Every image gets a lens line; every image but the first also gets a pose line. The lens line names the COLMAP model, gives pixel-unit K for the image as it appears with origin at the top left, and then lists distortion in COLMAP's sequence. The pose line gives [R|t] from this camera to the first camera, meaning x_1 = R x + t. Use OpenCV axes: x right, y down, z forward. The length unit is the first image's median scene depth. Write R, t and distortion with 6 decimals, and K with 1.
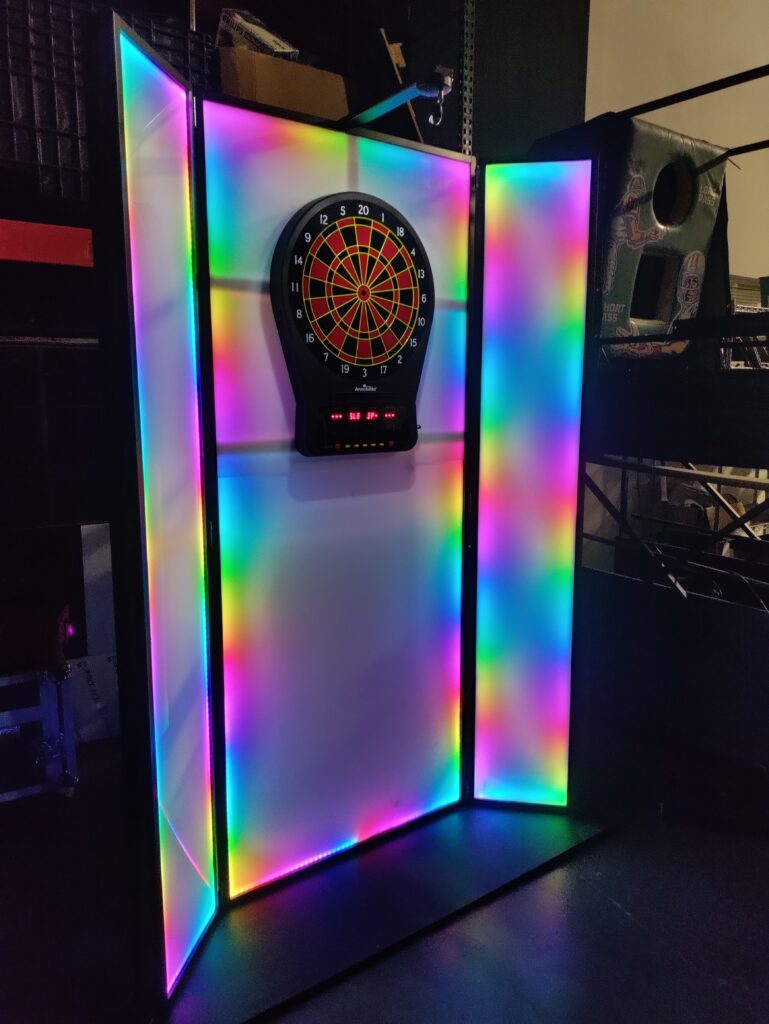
lens RADIAL K [[755.2, 0, 384.5], [0, 755.2, 512.0], [0, 0, 1]] dist [-0.008918, -0.003254]
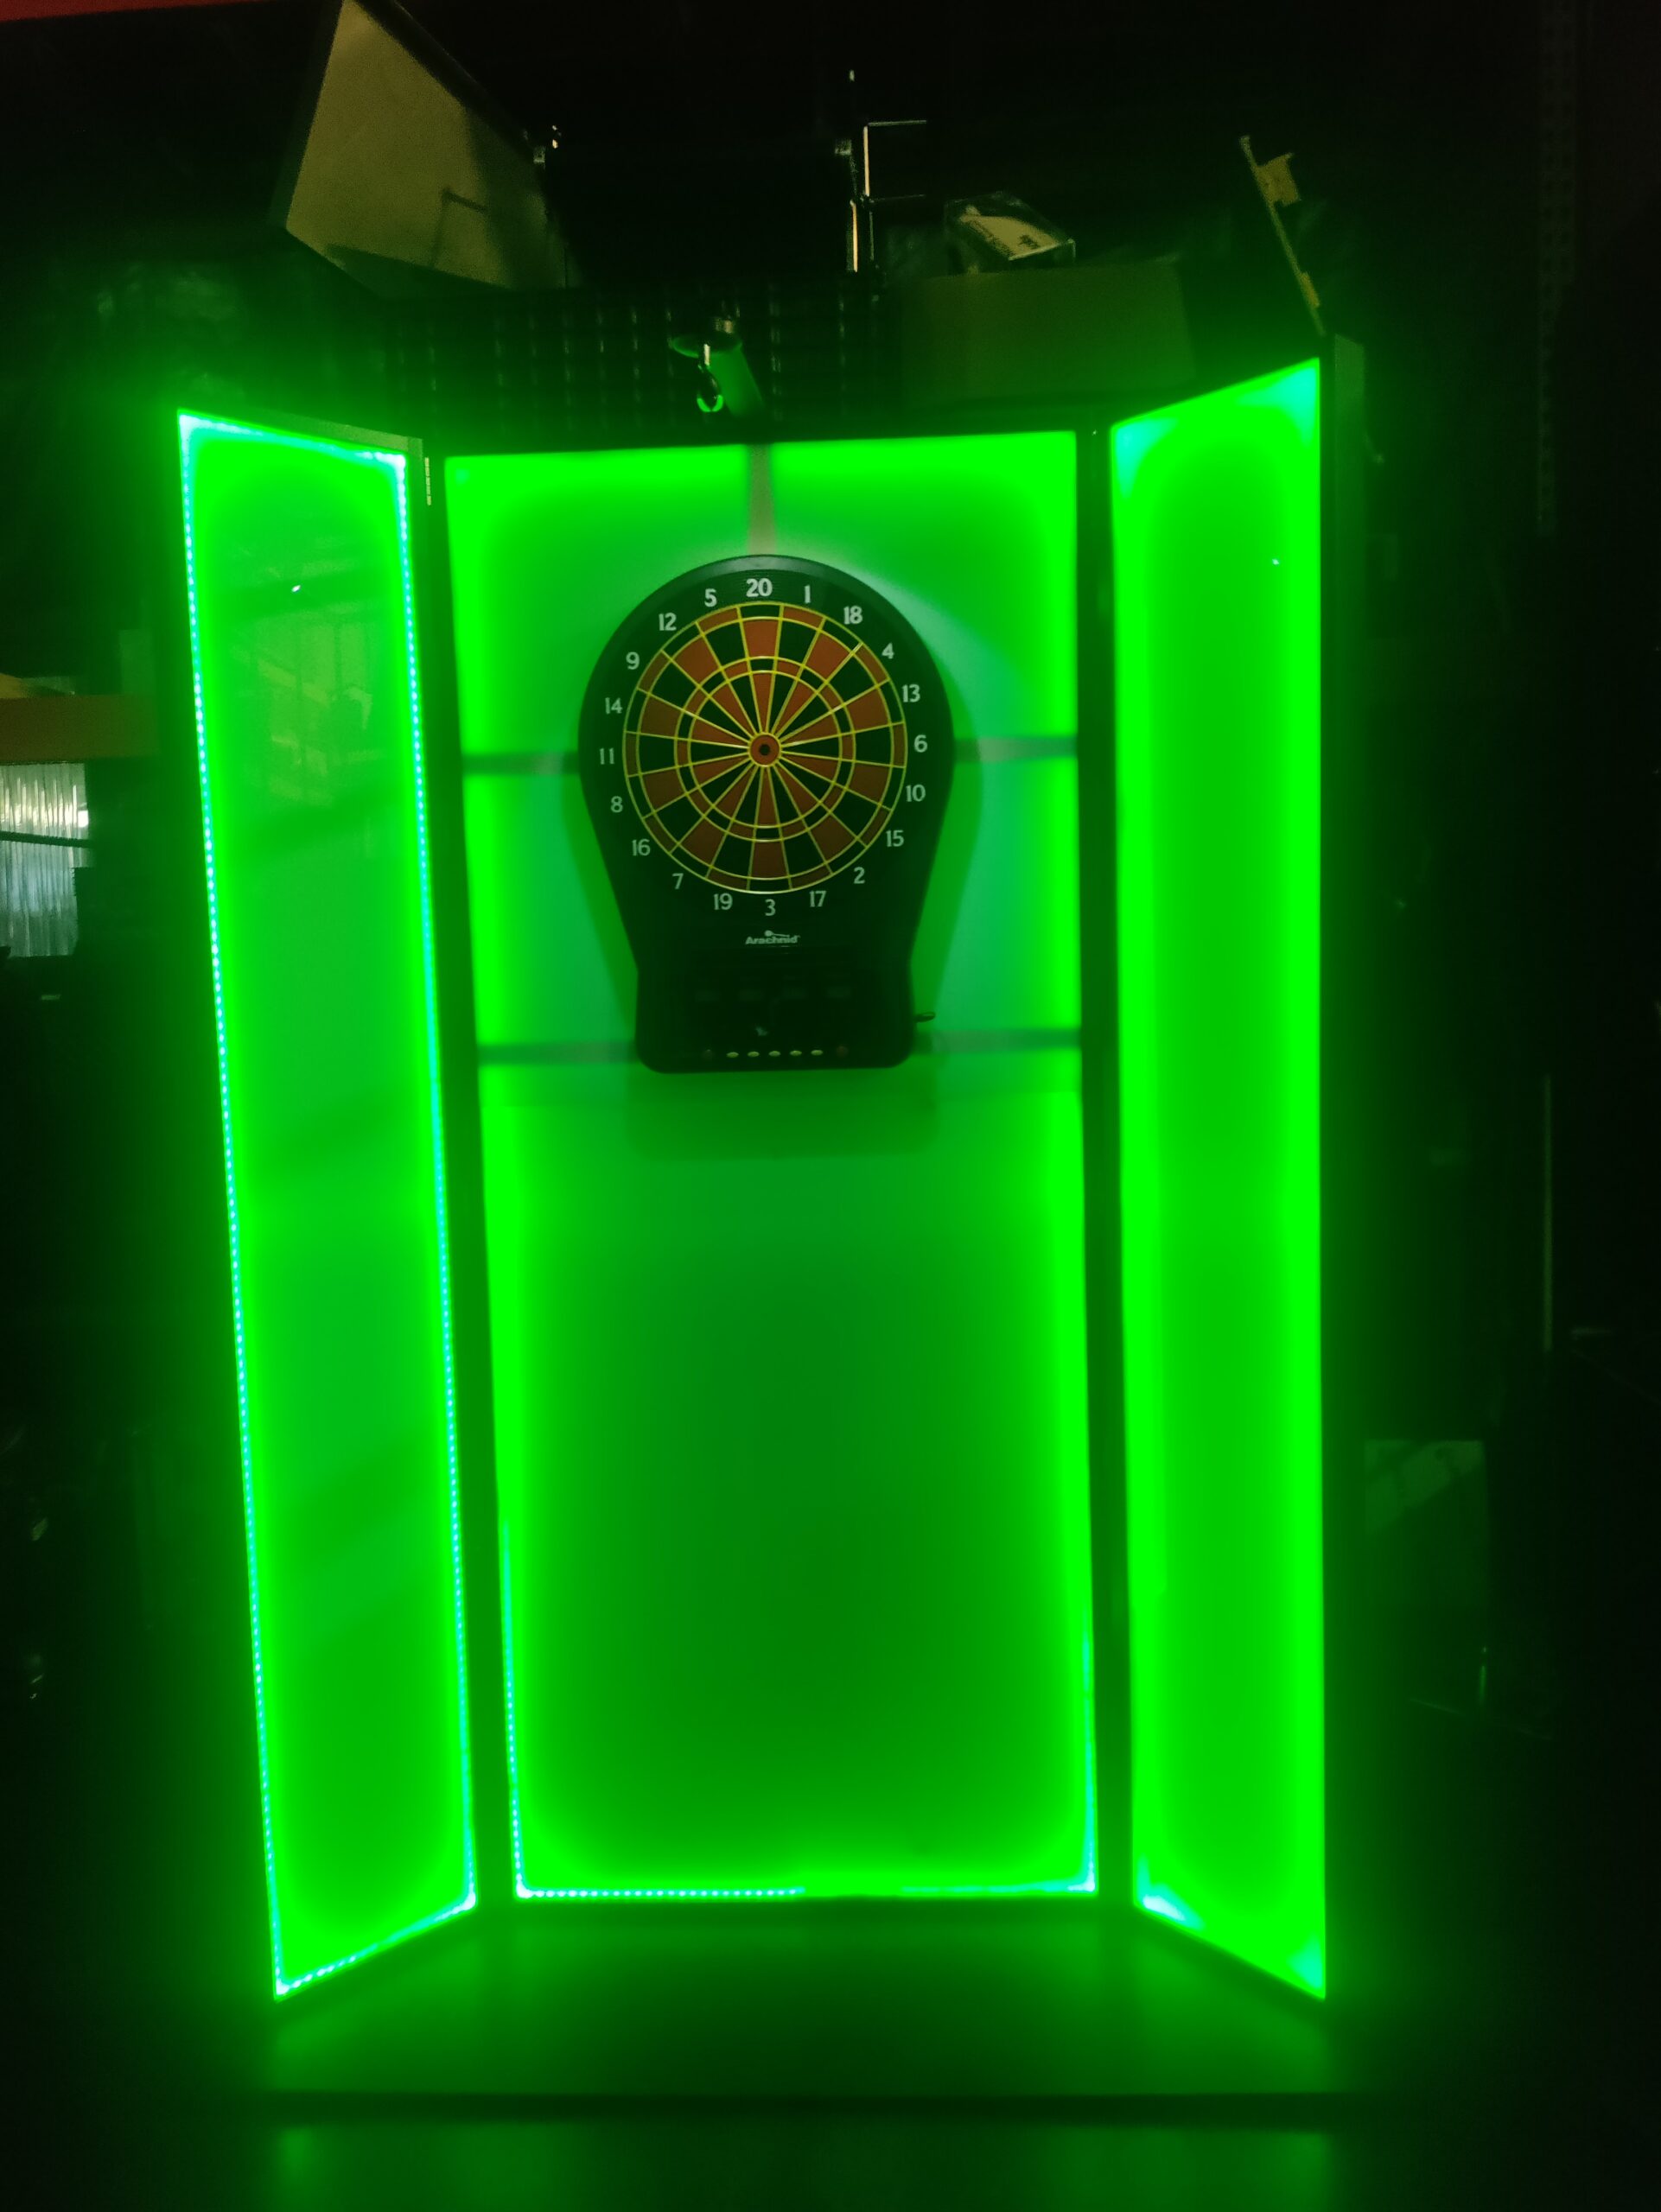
lens RADIAL K [[1678.7, 0, 830.5], [0, 1678.7, 1106.0], [0, 0, 1]] dist [0.003066, -0.007804]
pose [[0.775309, 0.028257, -0.630949, 0.708353], [-0.071920, 0.996451, -0.043748, -0.009045], [0.627474, 0.079296, 0.774590, 0.182241]]
